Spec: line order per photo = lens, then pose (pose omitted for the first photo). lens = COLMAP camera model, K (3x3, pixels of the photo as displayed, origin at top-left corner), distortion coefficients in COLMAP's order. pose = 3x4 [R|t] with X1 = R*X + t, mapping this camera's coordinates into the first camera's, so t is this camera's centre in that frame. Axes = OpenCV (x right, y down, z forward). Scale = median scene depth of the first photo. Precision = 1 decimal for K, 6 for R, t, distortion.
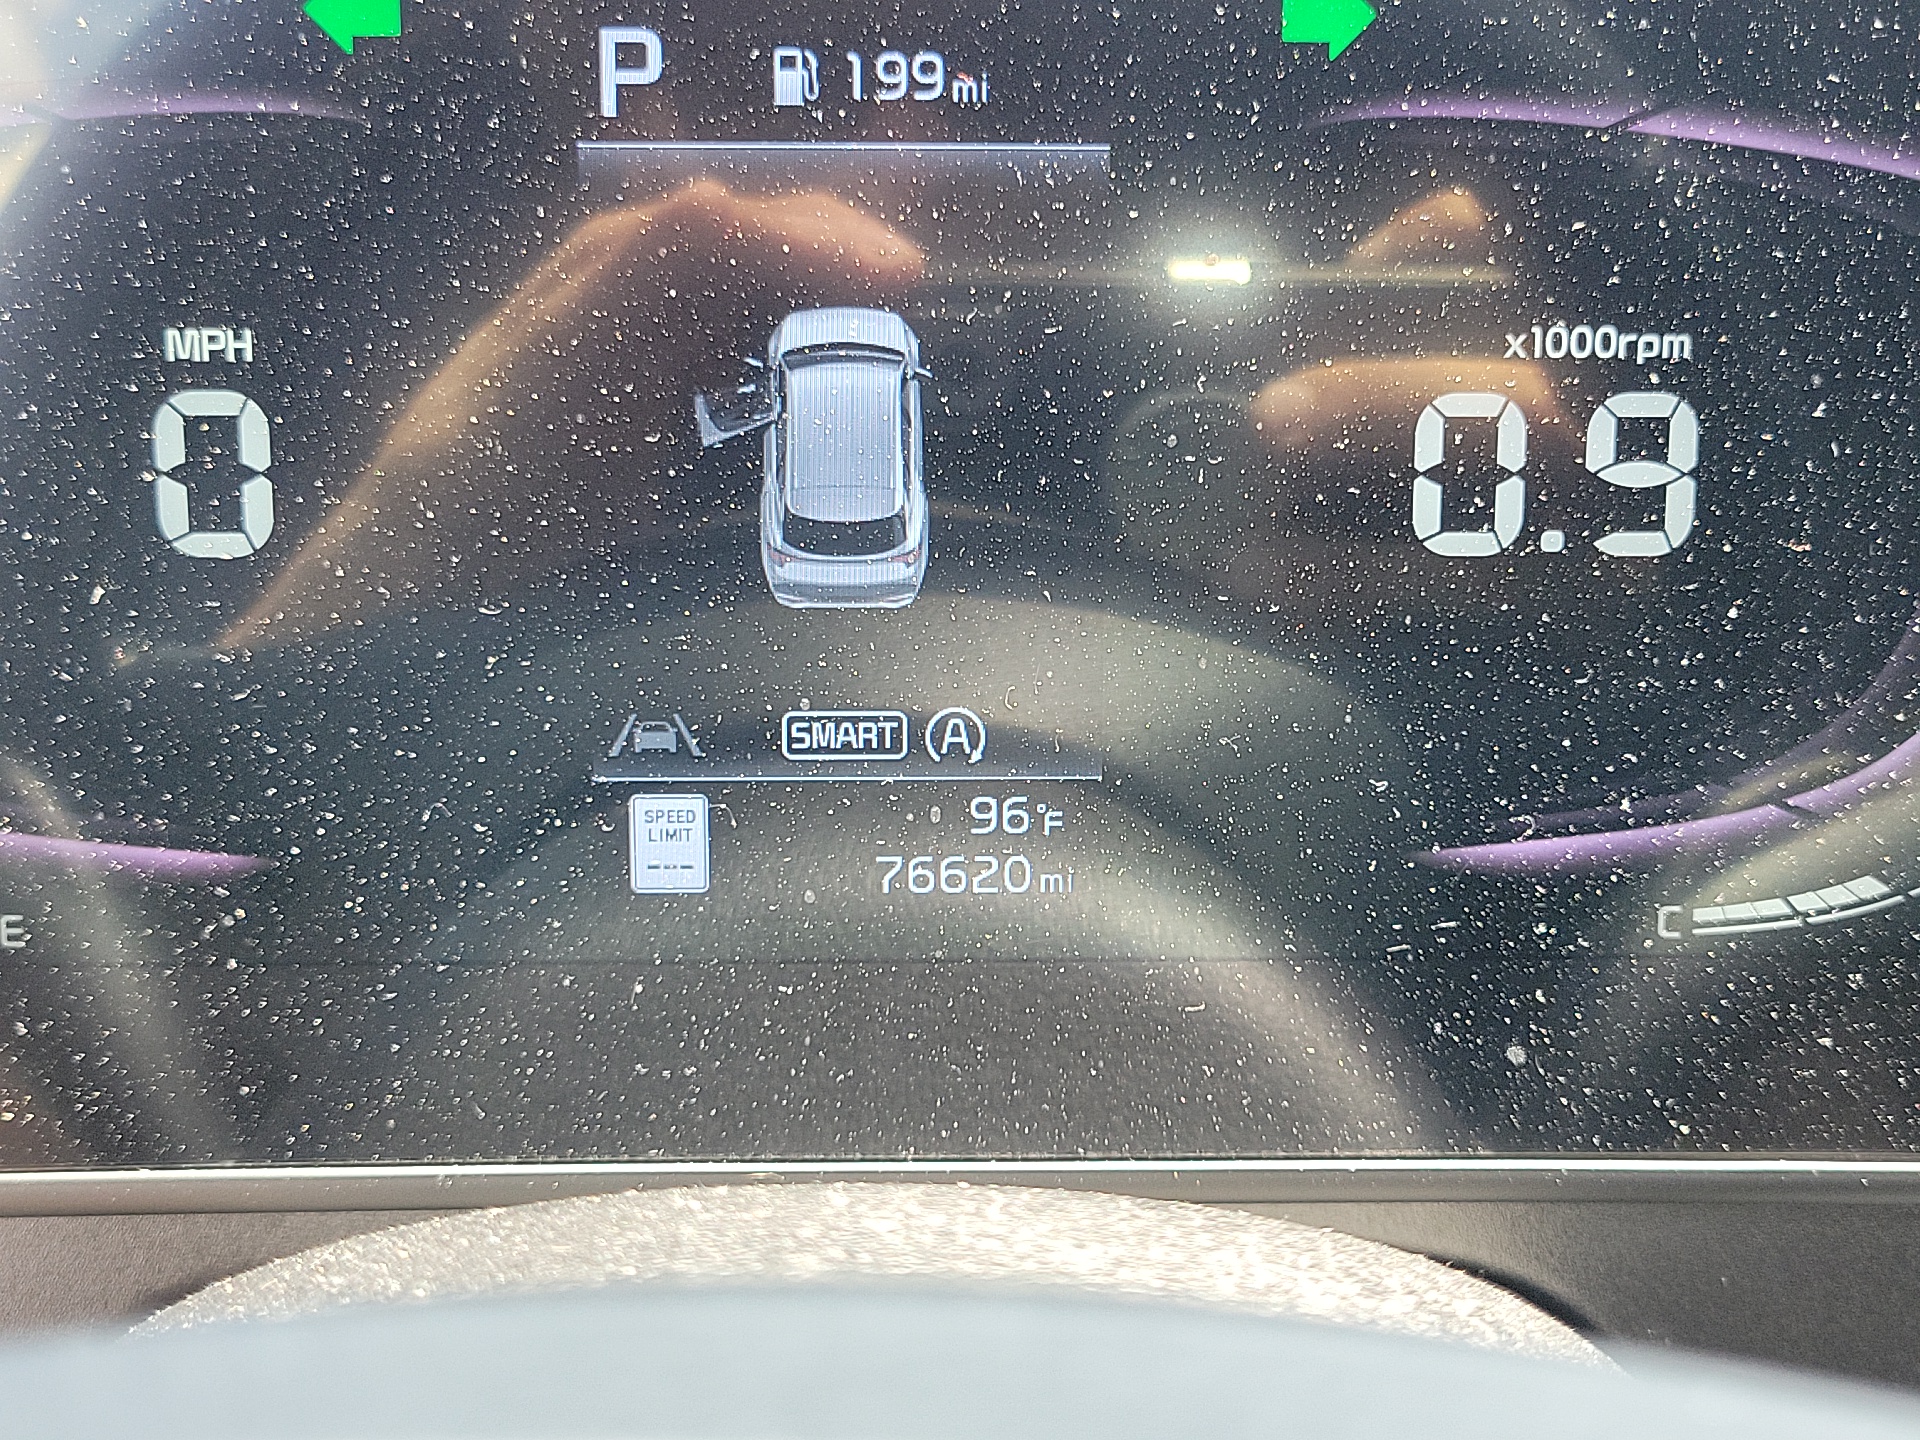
lens RADIAL K [[1474.0, 0, 957.5], [0, 1474.0, 706.4], [0, 0, 1]] dist [0.028998, -0.018235]
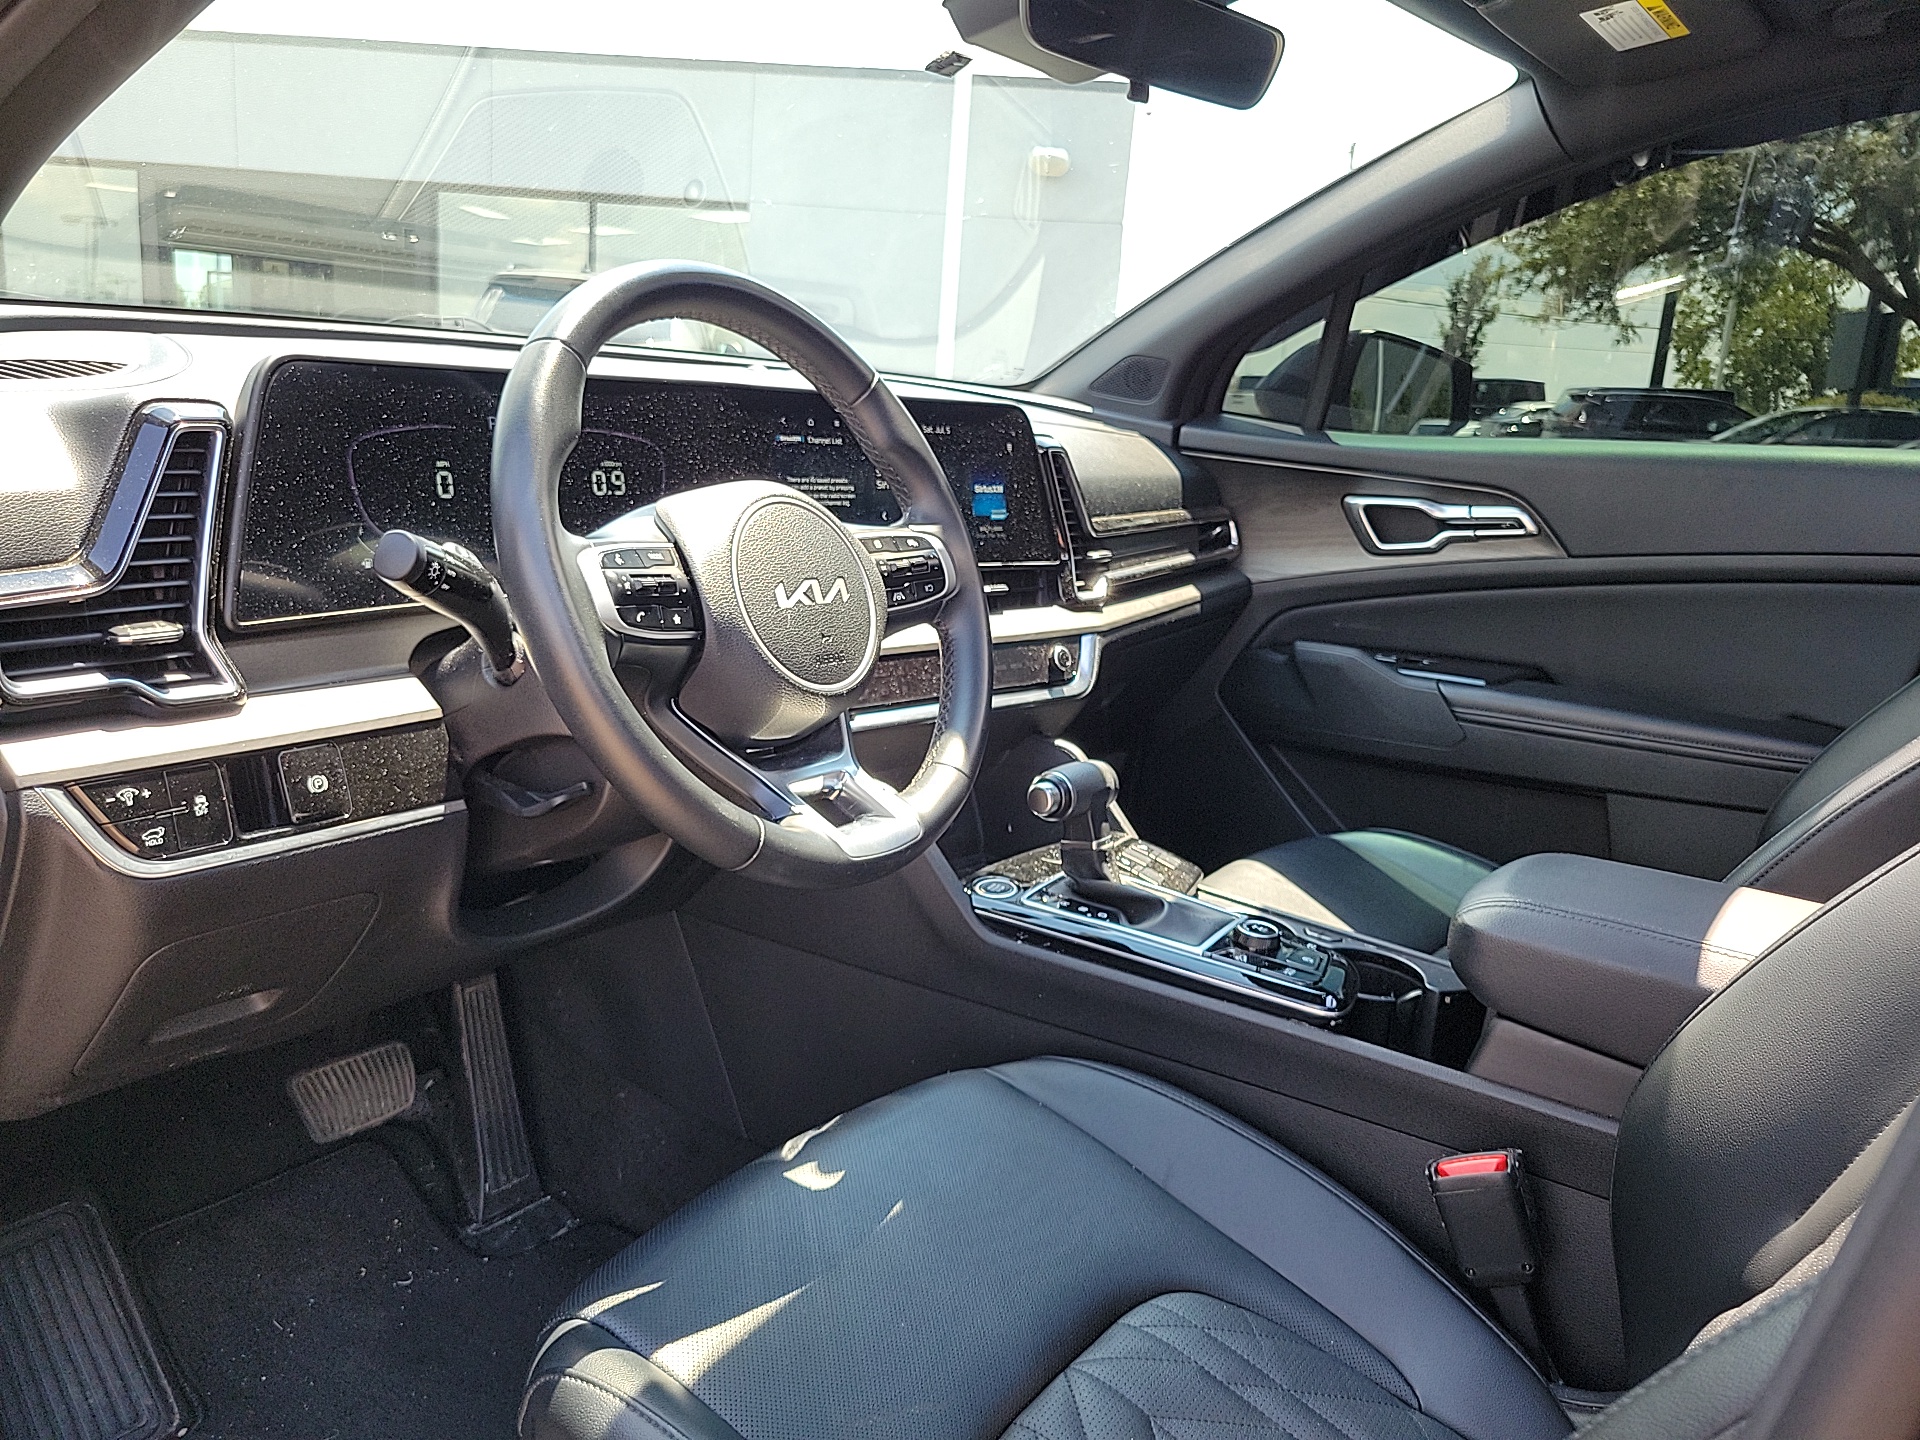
lens RADIAL K [[1474.0, 0, 956.3], [0, 1474.0, 723.3], [0, 0, 1]] dist [0.028998, -0.018235]
pose [[0.580709, -0.141526, 0.801715, -4.382483], [0.153590, 0.986135, 0.062830, 0.772854], [-0.799491, 0.086650, 0.594395, -4.337710]]
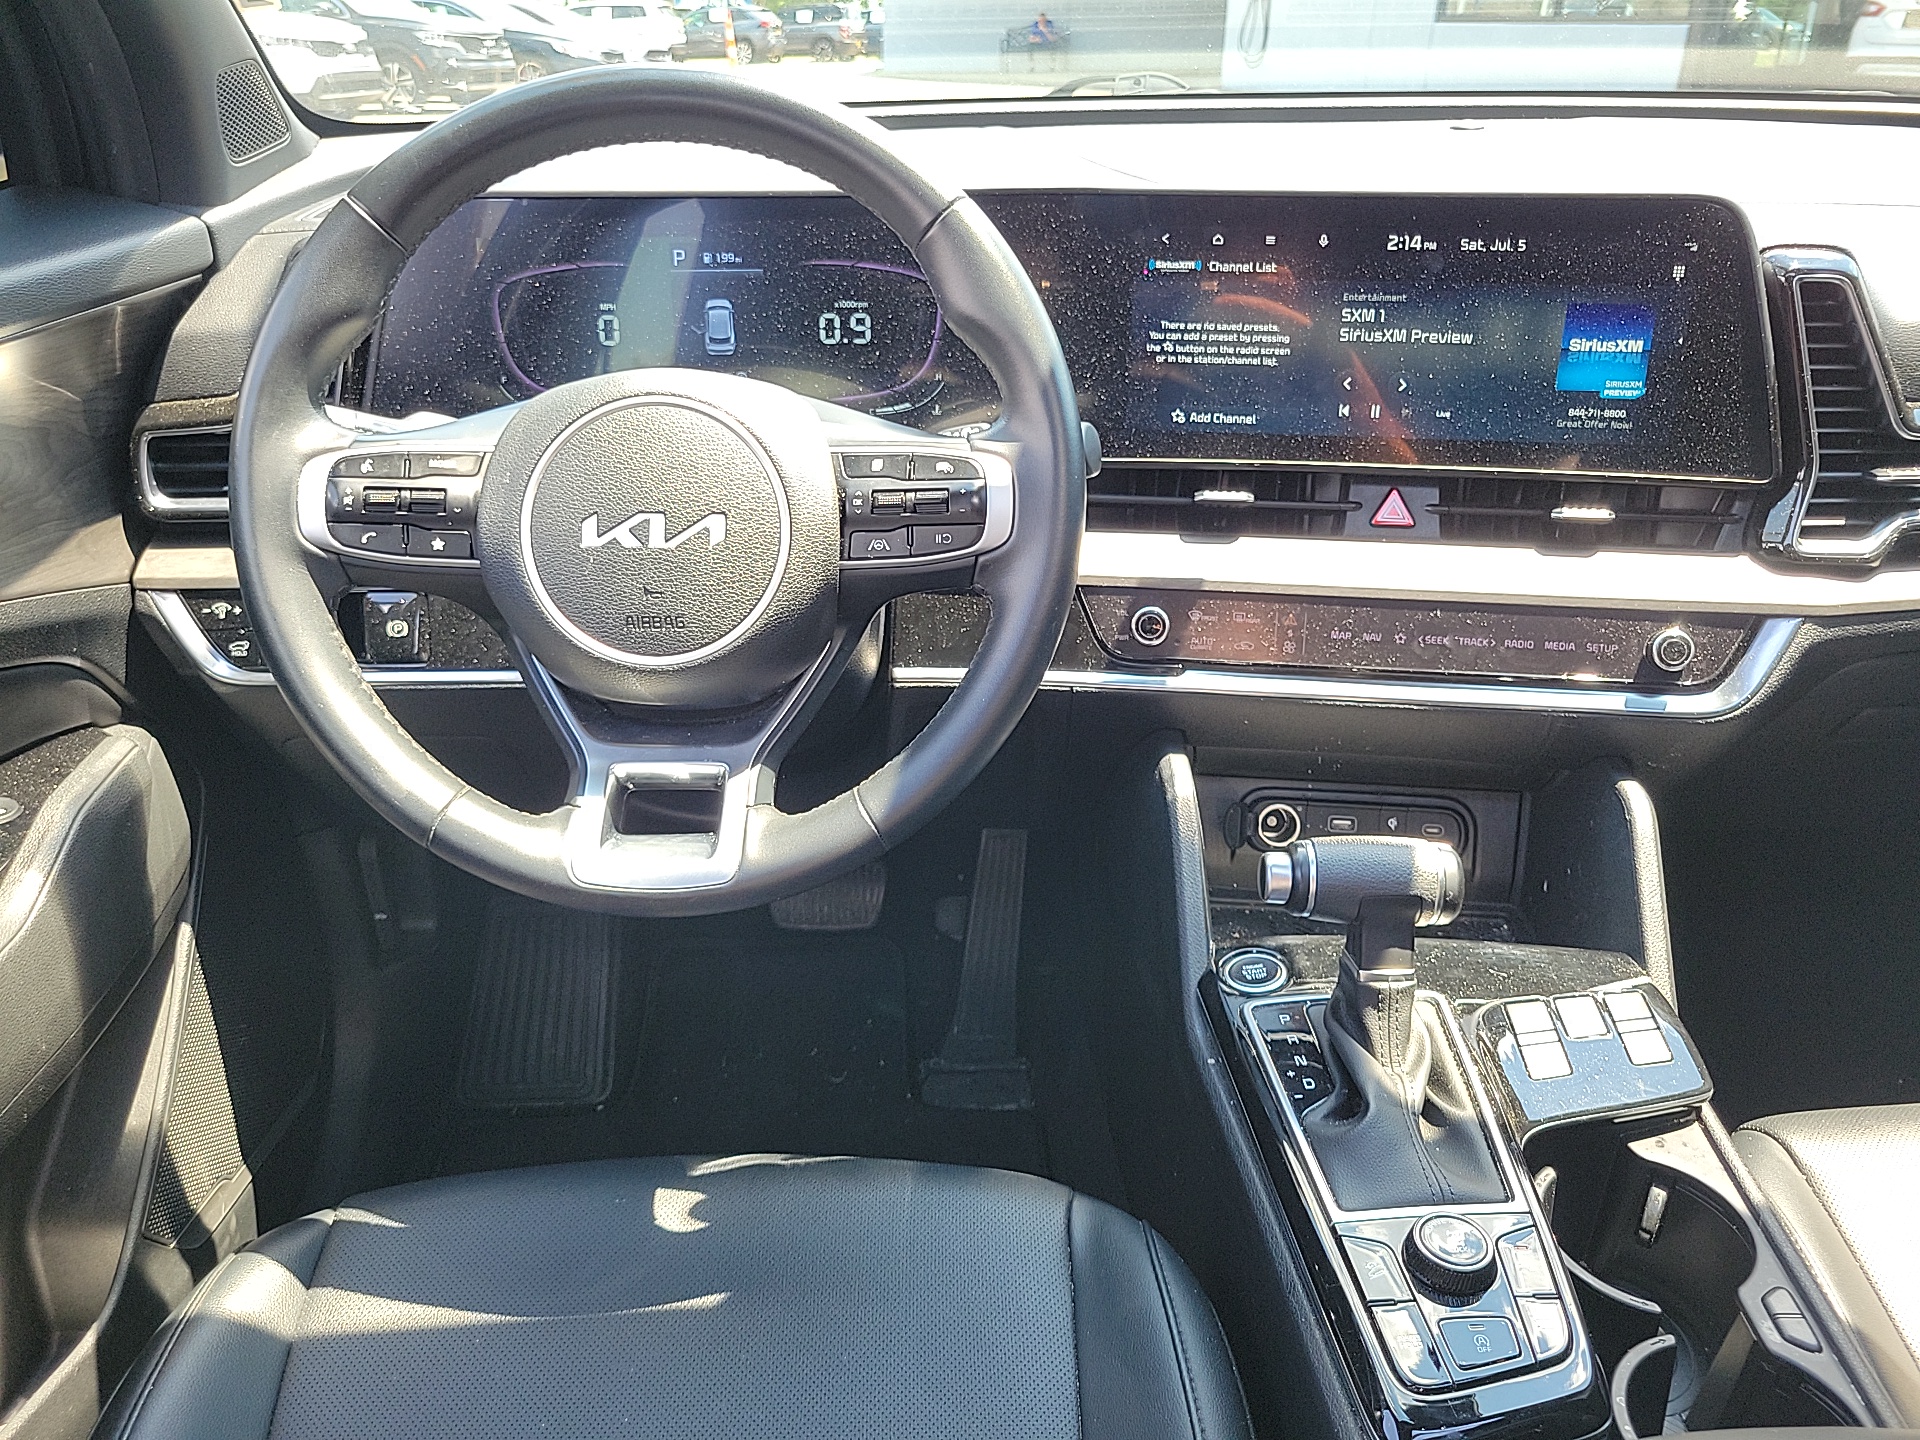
lens RADIAL K [[1474.0, 0, 945.1], [0, 1474.0, 735.0], [0, 0, 1]] dist [0.028998, -0.018235]
pose [[0.999926, -0.005352, -0.010942, 0.844498], [0.007200, 0.984258, 0.176591, 0.380075], [0.009824, -0.176656, 0.984224, -4.851450]]
